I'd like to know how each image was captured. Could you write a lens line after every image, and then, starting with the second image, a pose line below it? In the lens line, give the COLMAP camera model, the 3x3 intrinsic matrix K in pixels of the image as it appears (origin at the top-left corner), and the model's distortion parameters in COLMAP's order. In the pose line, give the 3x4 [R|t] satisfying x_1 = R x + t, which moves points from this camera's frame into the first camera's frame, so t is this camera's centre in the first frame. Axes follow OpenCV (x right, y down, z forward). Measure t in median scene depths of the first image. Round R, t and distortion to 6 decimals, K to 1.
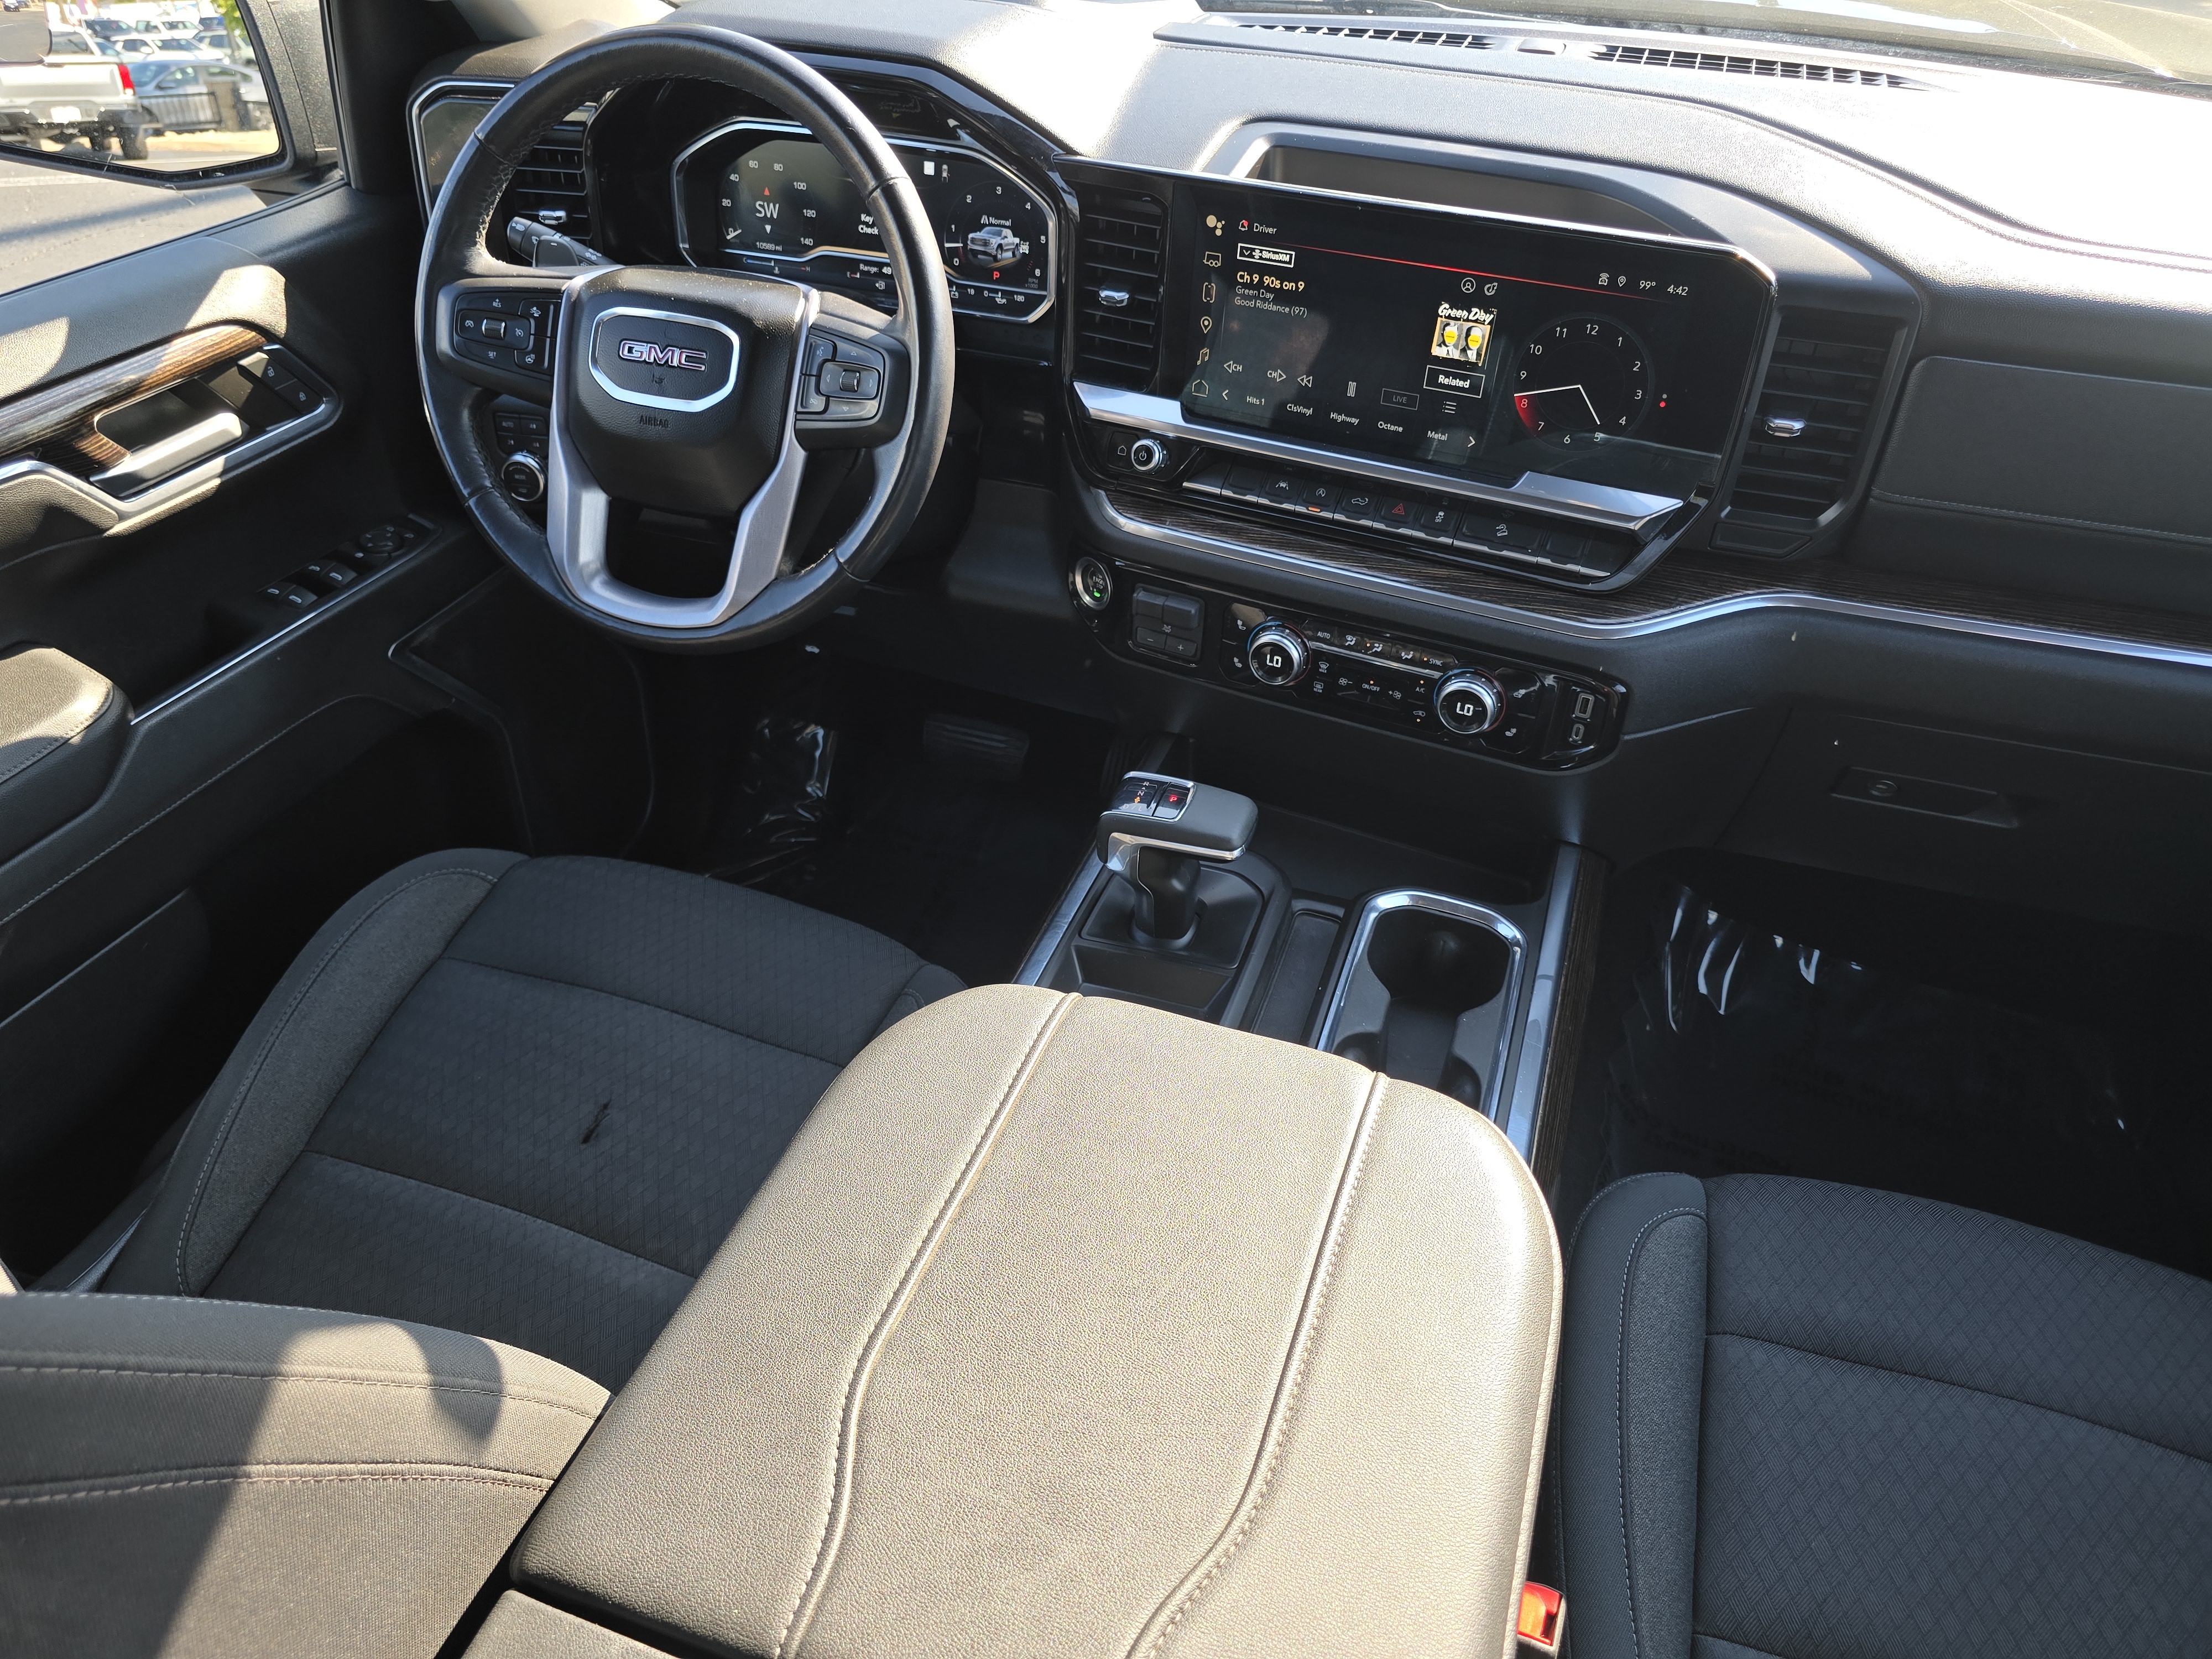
lens RADIAL K [[1436.7, 0, 1106.0], [0, 1436.7, 829.5], [0, 0, 1]] dist [0.038213, -0.038407]
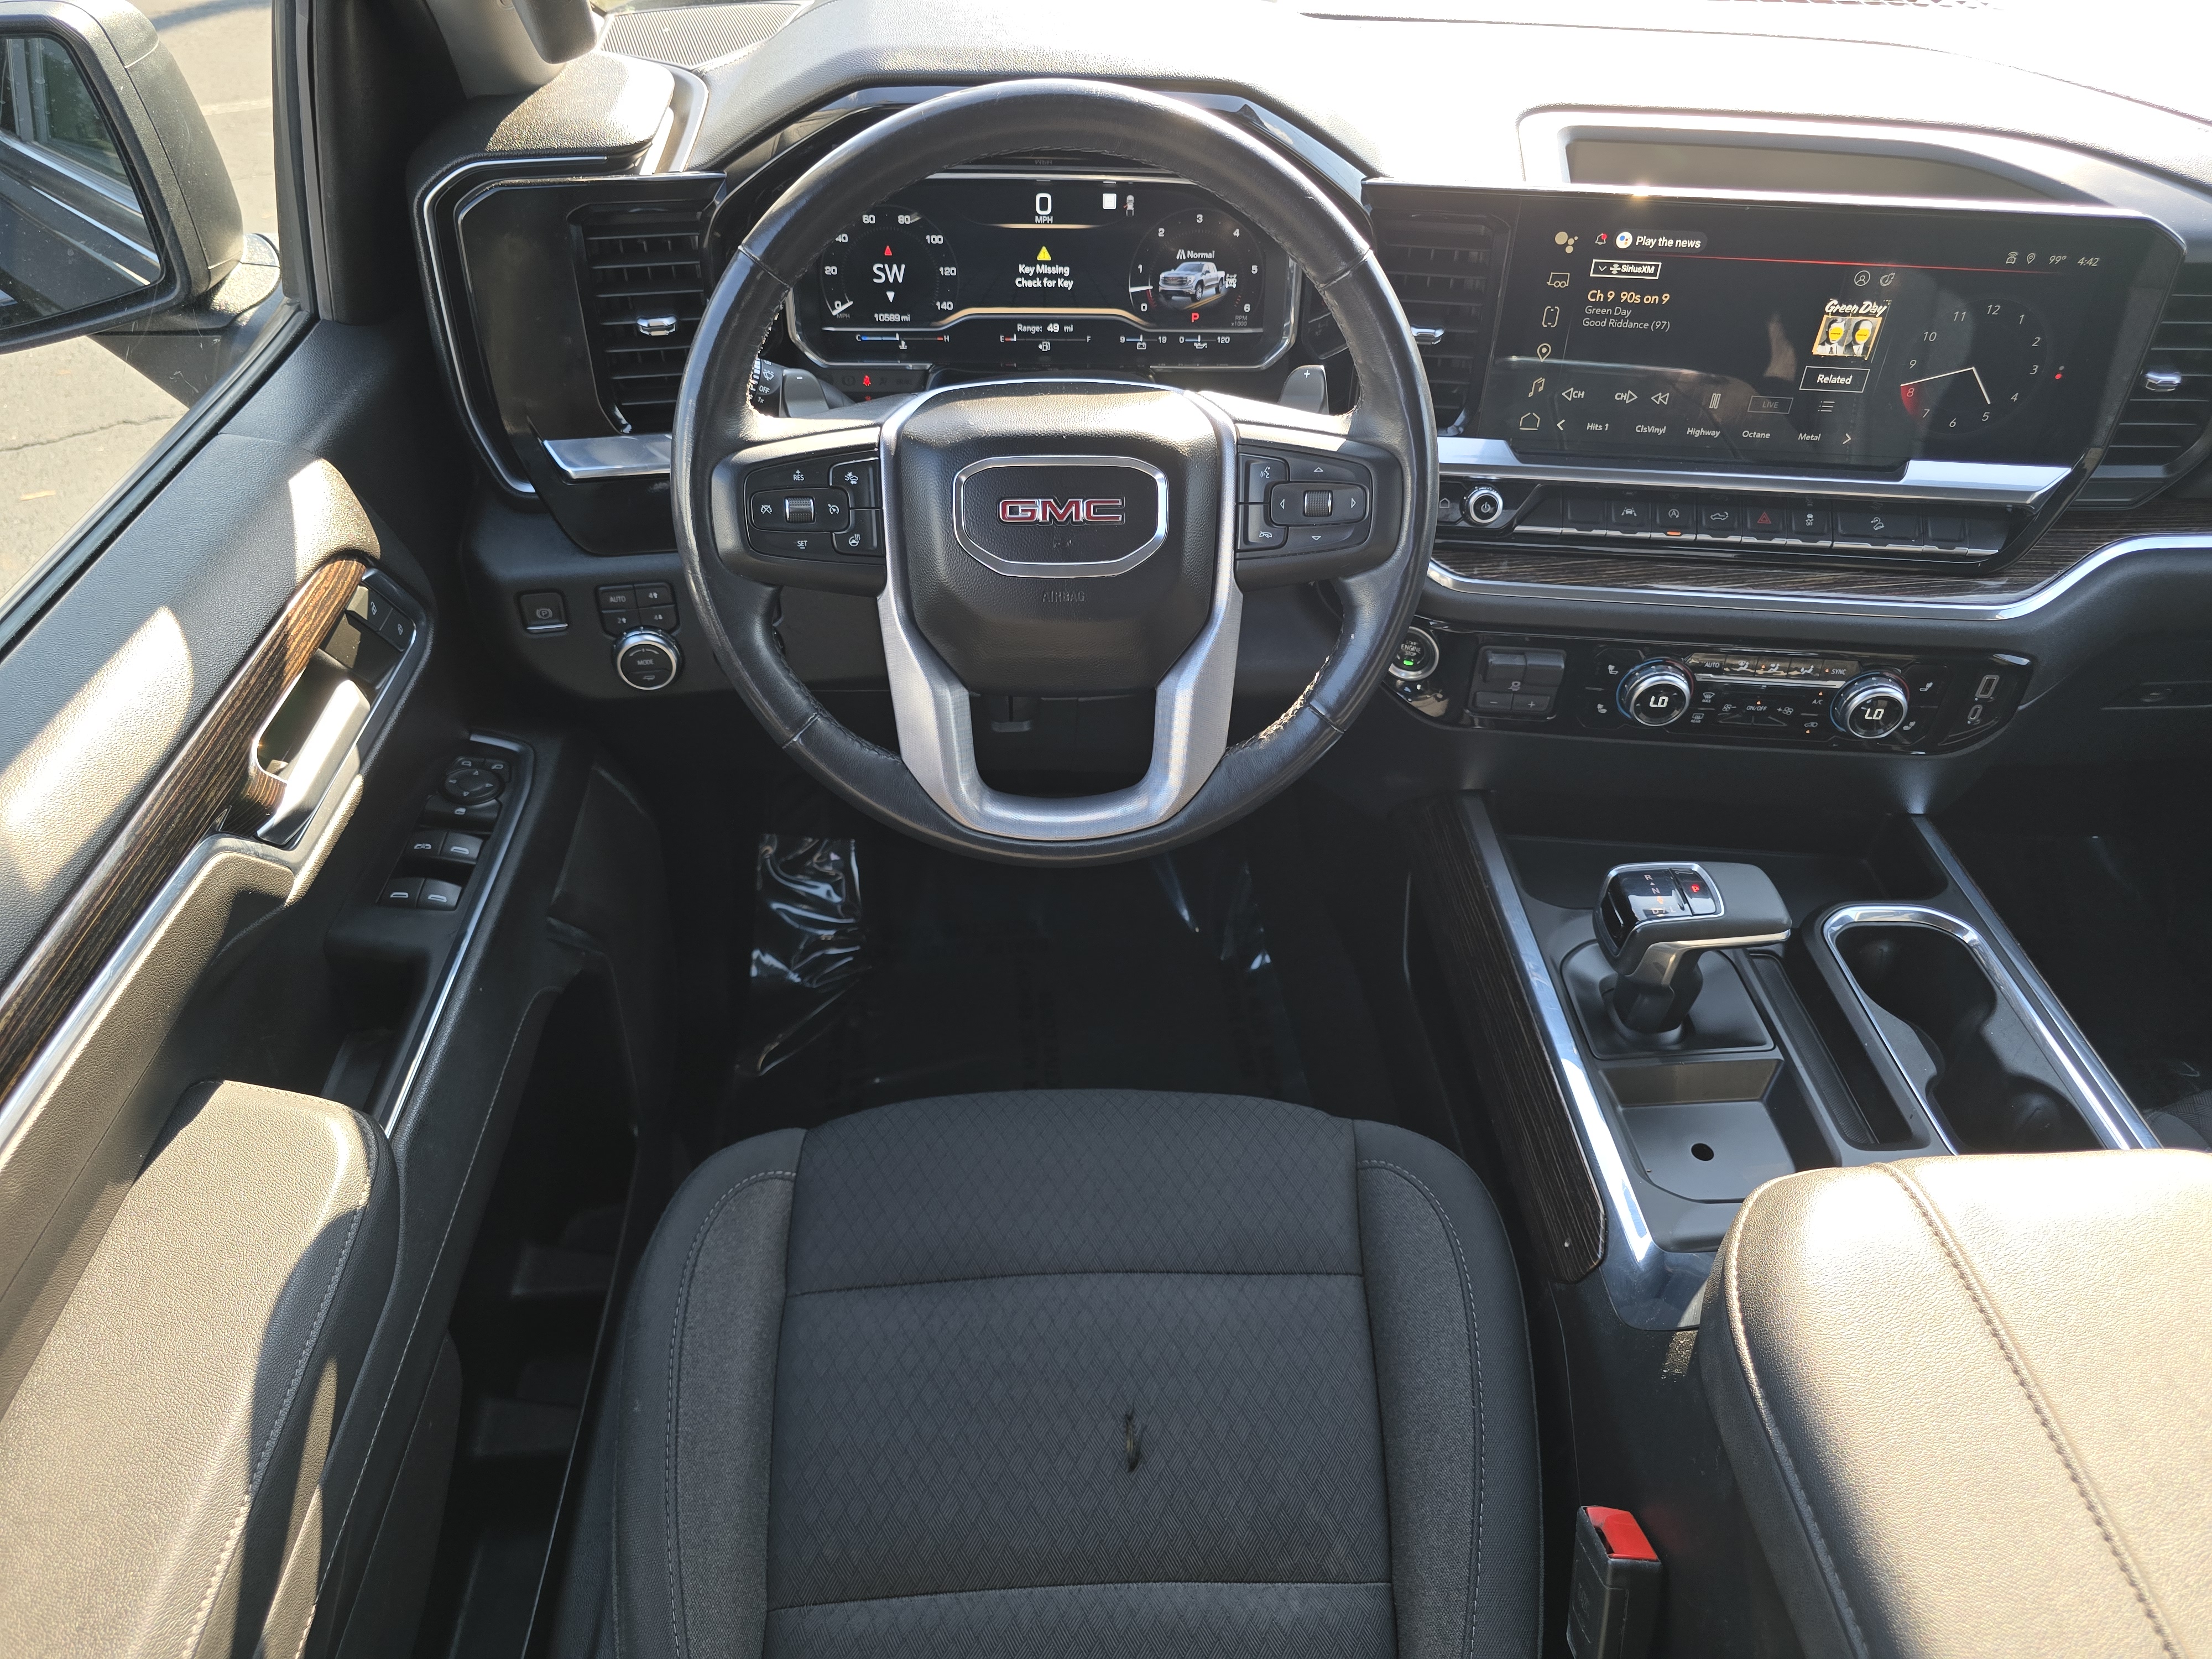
lens RADIAL K [[1436.7, 0, 1106.0], [0, 1436.7, 829.5], [0, 0, 1]] dist [0.038213, -0.038407]
pose [[0.925190, -0.245273, 0.289593, -0.519472], [0.226496, 0.969148, 0.097217, -0.216450], [-0.304504, -0.024353, 0.952200, 0.231003]]
